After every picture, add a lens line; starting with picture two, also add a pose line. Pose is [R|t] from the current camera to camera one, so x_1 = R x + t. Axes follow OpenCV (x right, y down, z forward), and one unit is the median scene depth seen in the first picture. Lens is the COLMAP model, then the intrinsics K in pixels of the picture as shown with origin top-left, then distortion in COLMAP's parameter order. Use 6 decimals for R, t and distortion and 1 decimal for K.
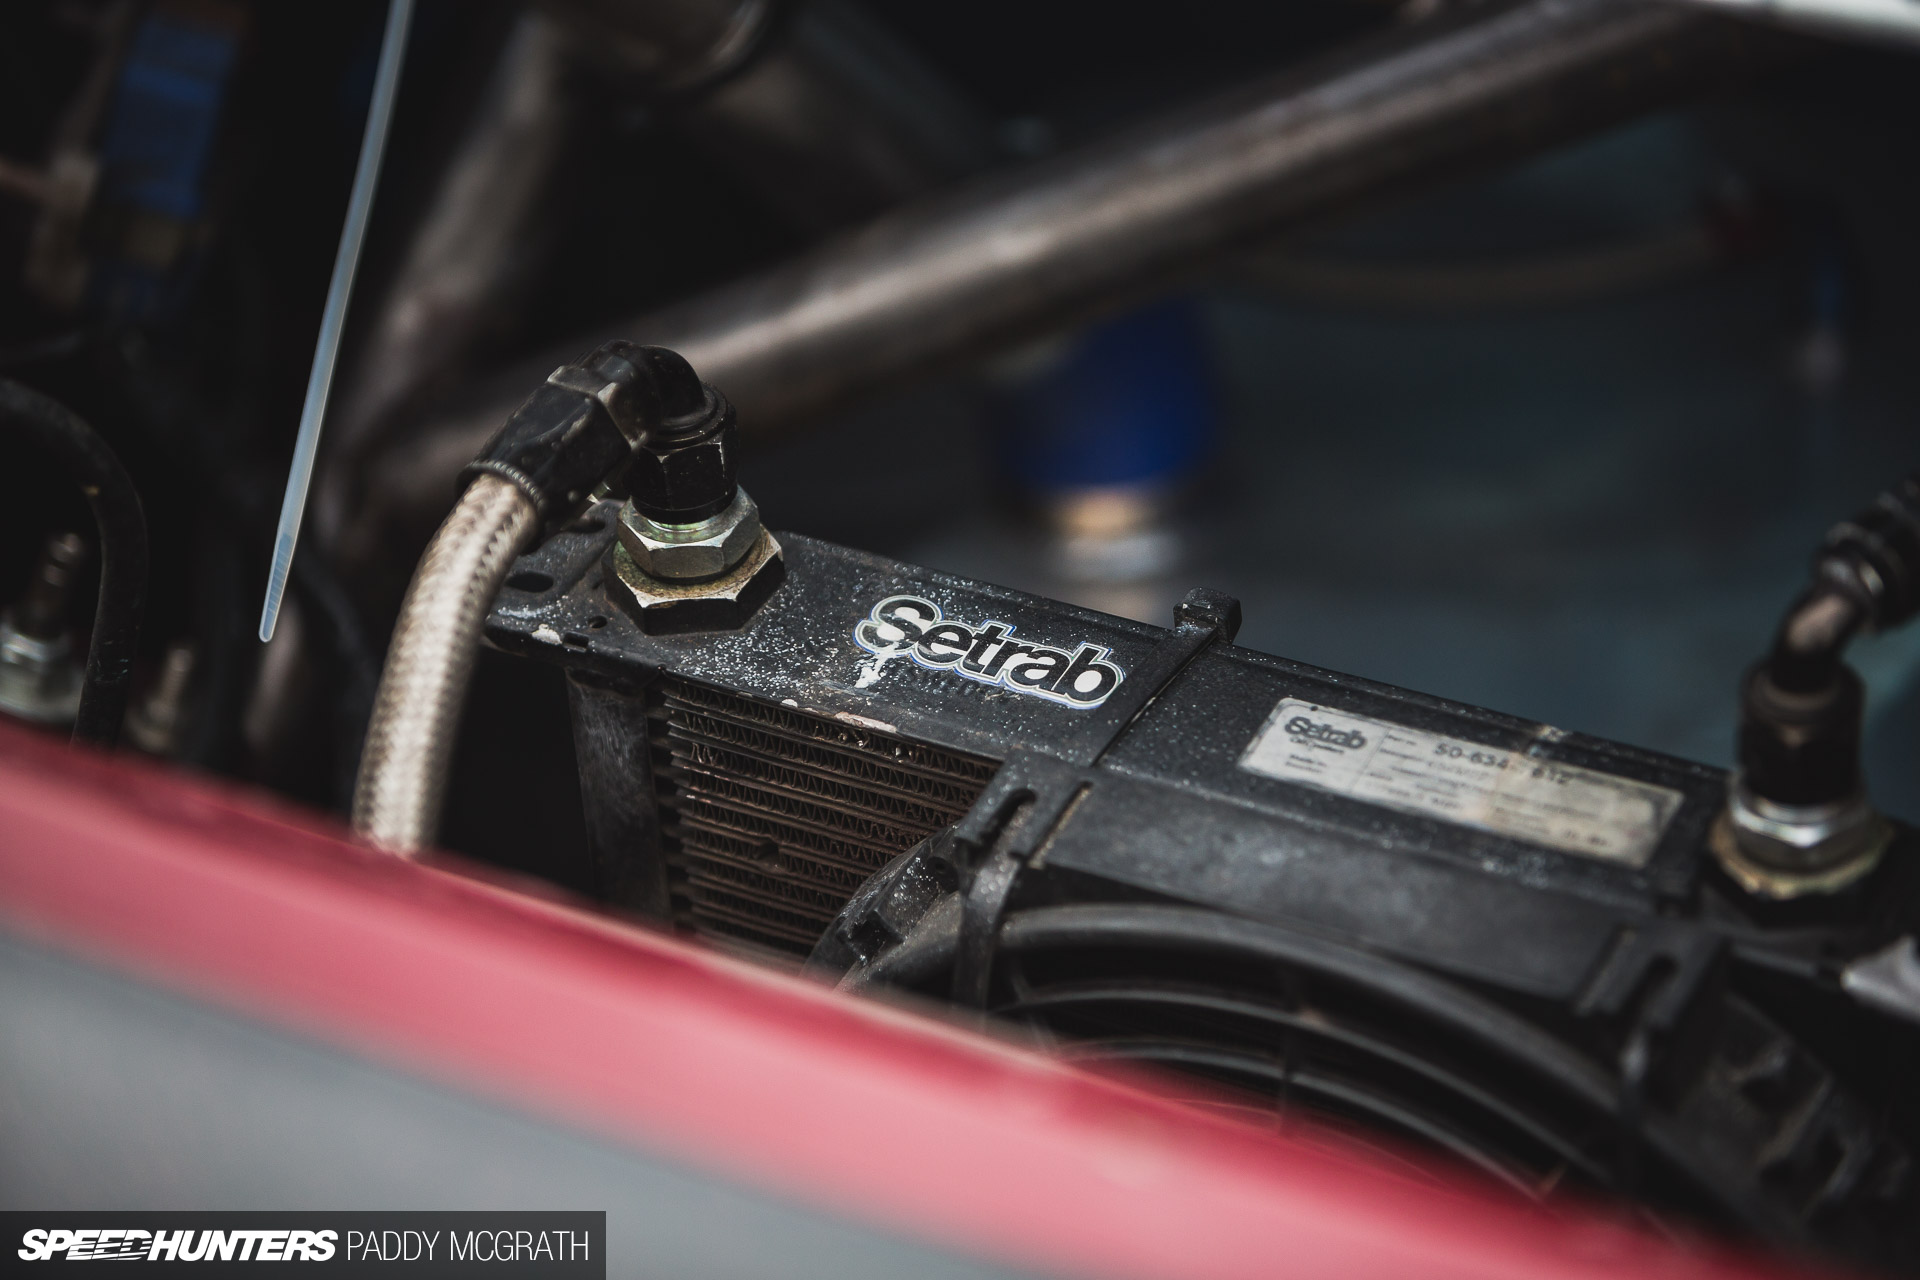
lens RADIAL K [[7024.3, 0, 960.0], [0, 7024.3, 640.0], [0, 0, 1]] dist [-0.039905, -0.990763]
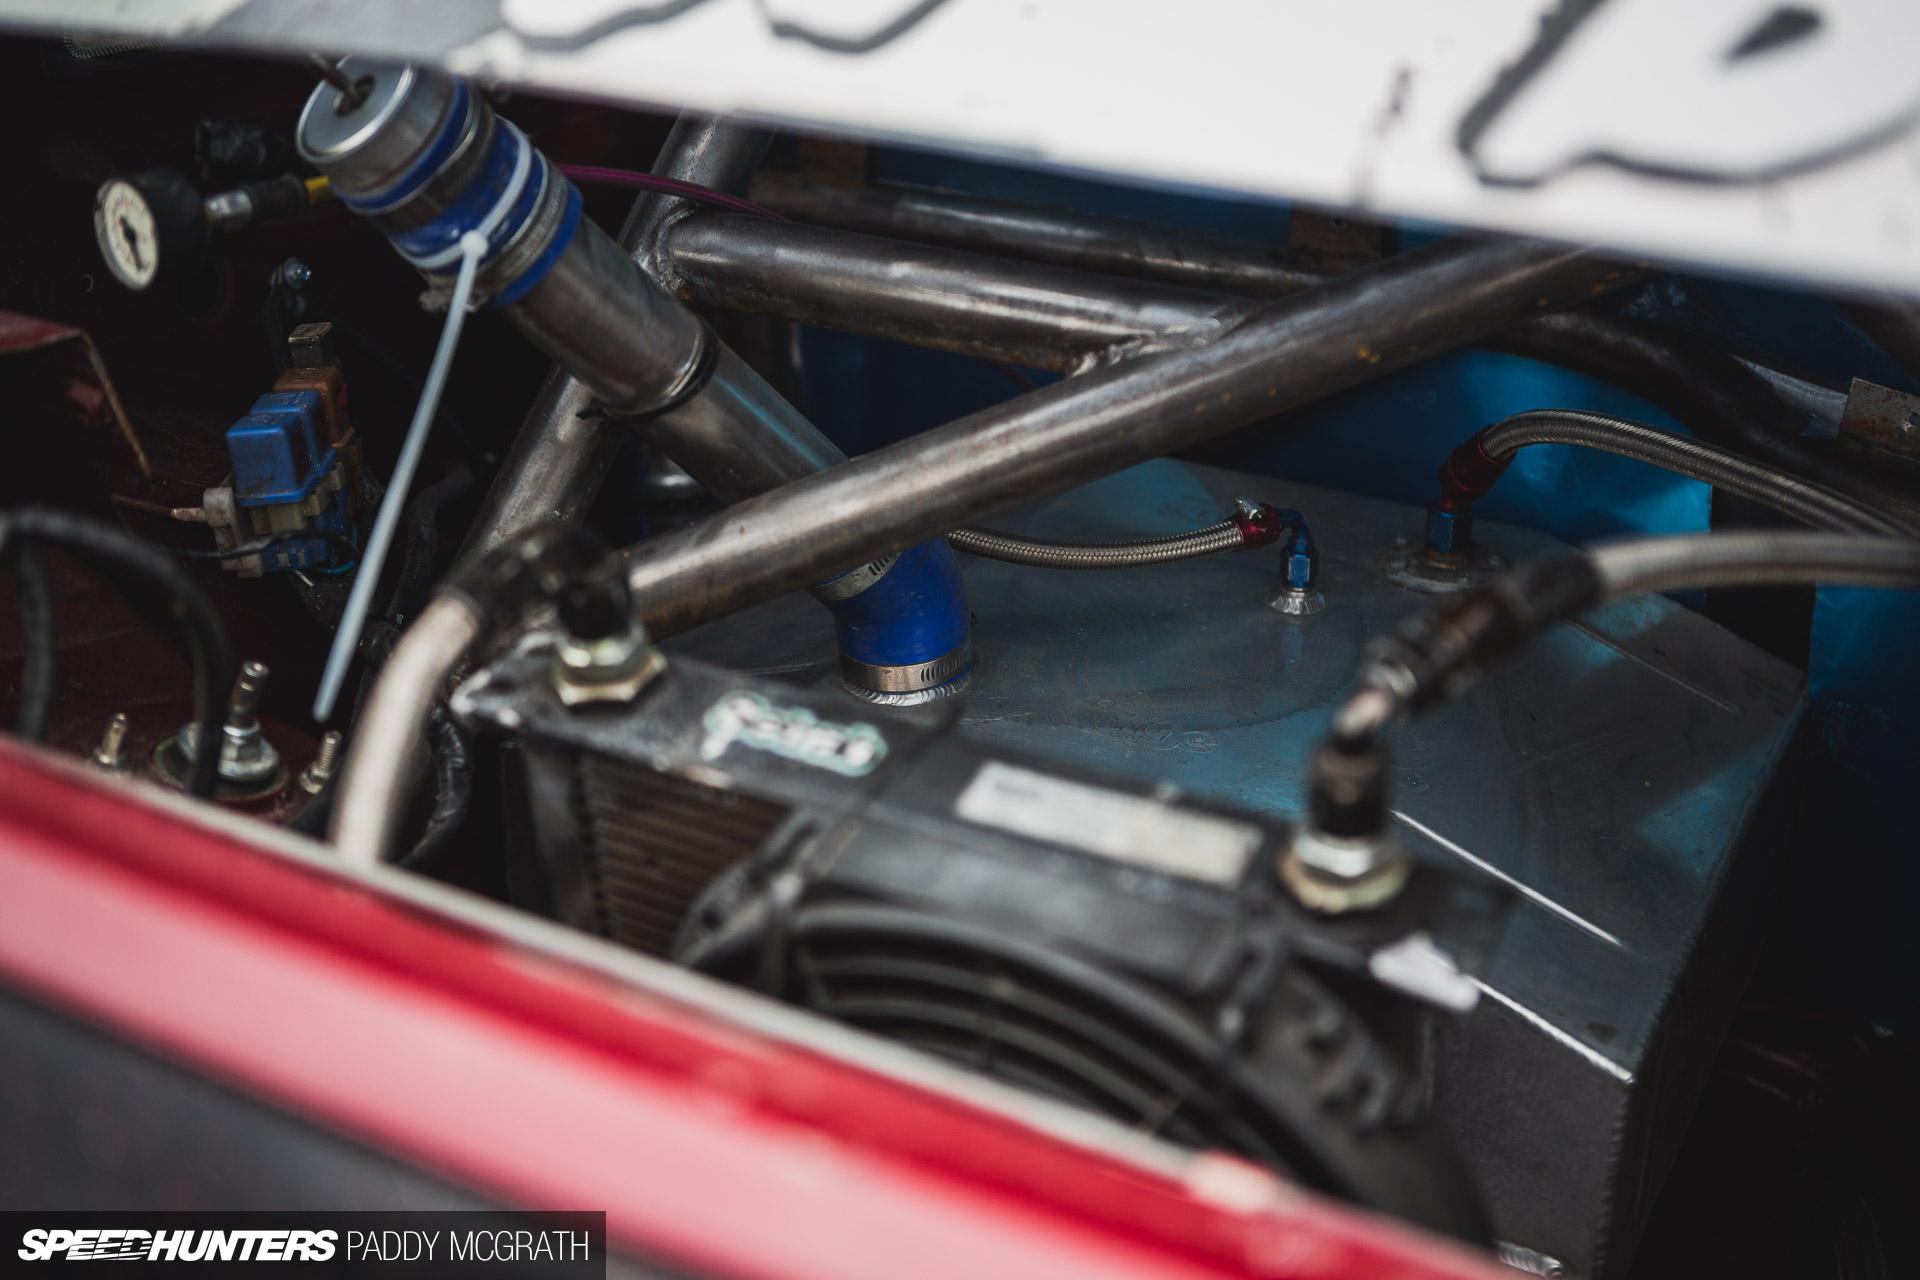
lens RADIAL K [[2484.0, 0, 960.0], [0, 2484.0, 640.0], [0, 0, 1]] dist [-0.008999, -0.012891]
pose [[0.999596, 0.017604, 0.022331, 0.027821], [-0.016273, 0.998160, -0.058417, 0.012624], [-0.023318, 0.058030, 0.998042, 0.476664]]
